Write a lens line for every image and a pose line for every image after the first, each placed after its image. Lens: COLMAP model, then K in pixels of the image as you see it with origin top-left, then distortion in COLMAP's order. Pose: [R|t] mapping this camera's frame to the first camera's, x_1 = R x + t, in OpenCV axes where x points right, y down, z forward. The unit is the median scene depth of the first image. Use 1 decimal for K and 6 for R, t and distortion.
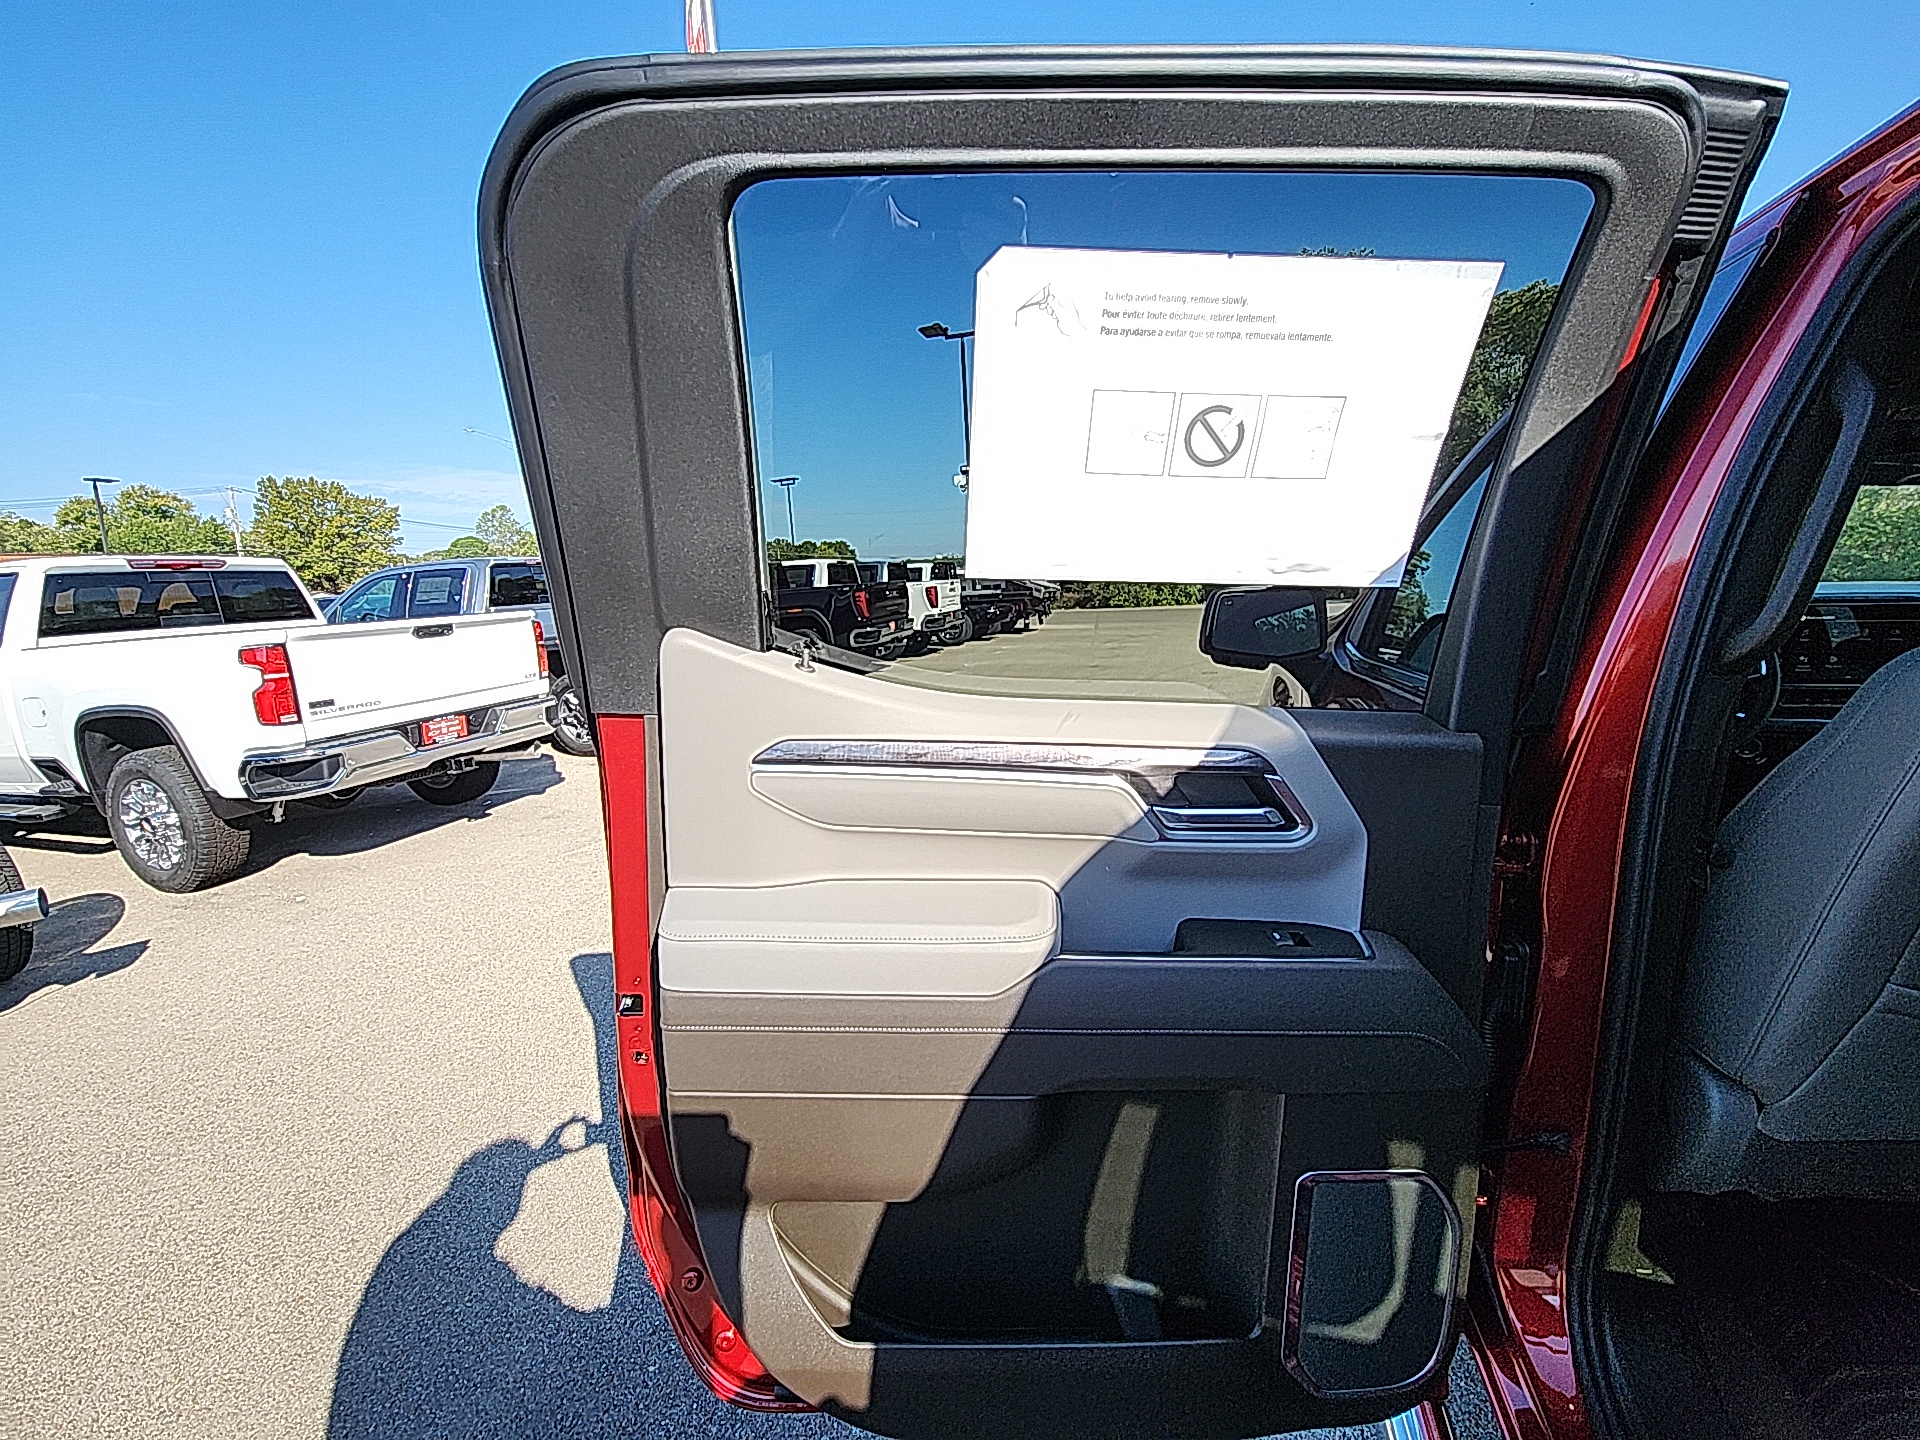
lens RADIAL K [[774.0, 0, 948.7], [0, 774.0, 703.1], [0, 0, 1]] dist [0.008931, -0.006372]
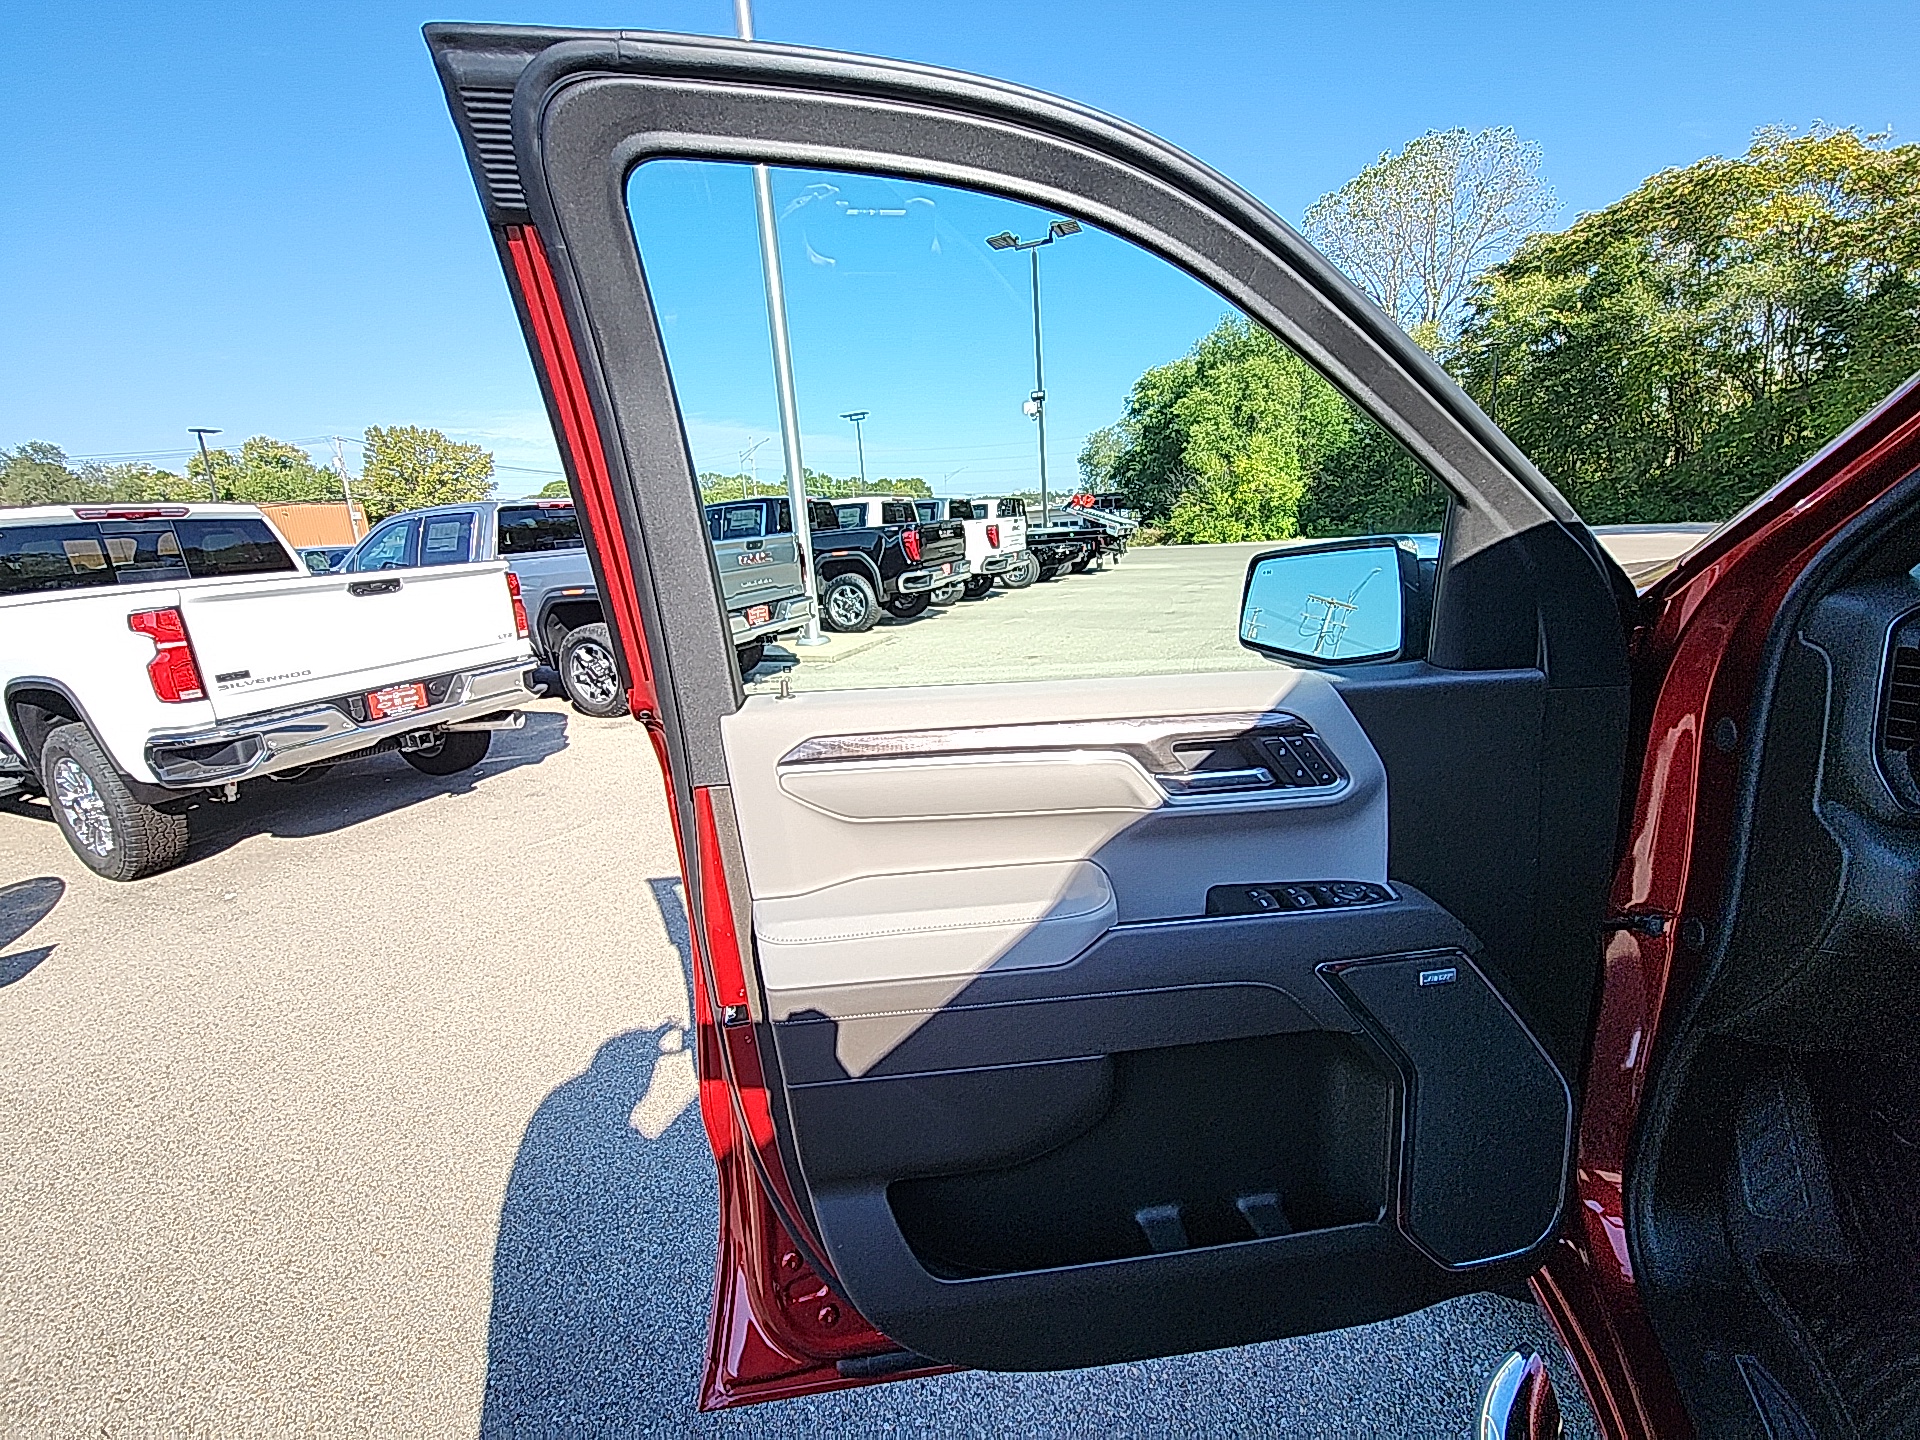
lens RADIAL K [[774.0, 0, 948.7], [0, 774.0, 703.1], [0, 0, 1]] dist [0.008931, -0.006372]
pose [[0.995216, 0.009229, -0.097265, 0.042407], [-0.001651, 0.996975, 0.077710, -0.025298], [0.097688, -0.077177, 0.992220, 0.151770]]
